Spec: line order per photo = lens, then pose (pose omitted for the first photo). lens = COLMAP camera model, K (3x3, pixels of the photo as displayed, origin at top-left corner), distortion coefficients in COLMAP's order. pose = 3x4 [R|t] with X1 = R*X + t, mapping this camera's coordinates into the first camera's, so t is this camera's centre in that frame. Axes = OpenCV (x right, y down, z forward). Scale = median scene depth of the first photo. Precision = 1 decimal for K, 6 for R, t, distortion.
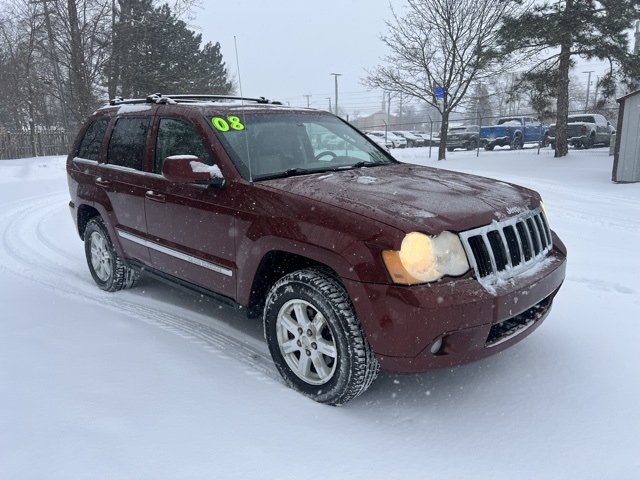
lens RADIAL K [[485.2, 0, 322.2], [0, 485.2, 237.6], [0, 0, 1]] dist [0.067902, -0.081091]
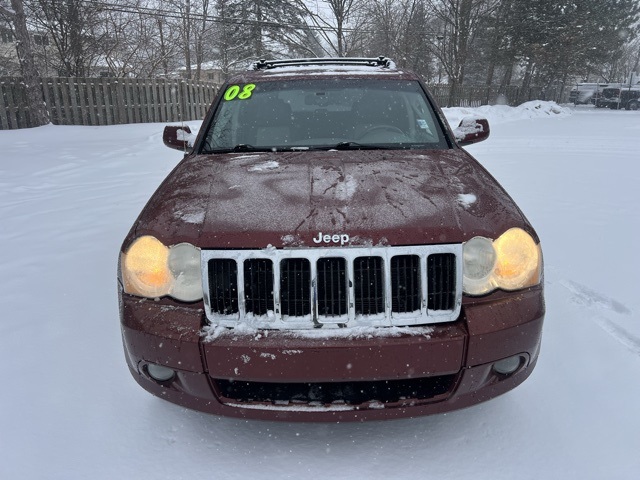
lens RADIAL K [[485.2, 0, 322.2], [0, 485.2, 237.6], [0, 0, 1]] dist [0.067902, -0.081091]
pose [[0.695358, 0.217311, -0.685020, 0.630397], [-0.149540, 0.976075, 0.157847, -0.120735], [0.702933, -0.007322, 0.711218, 0.389348]]
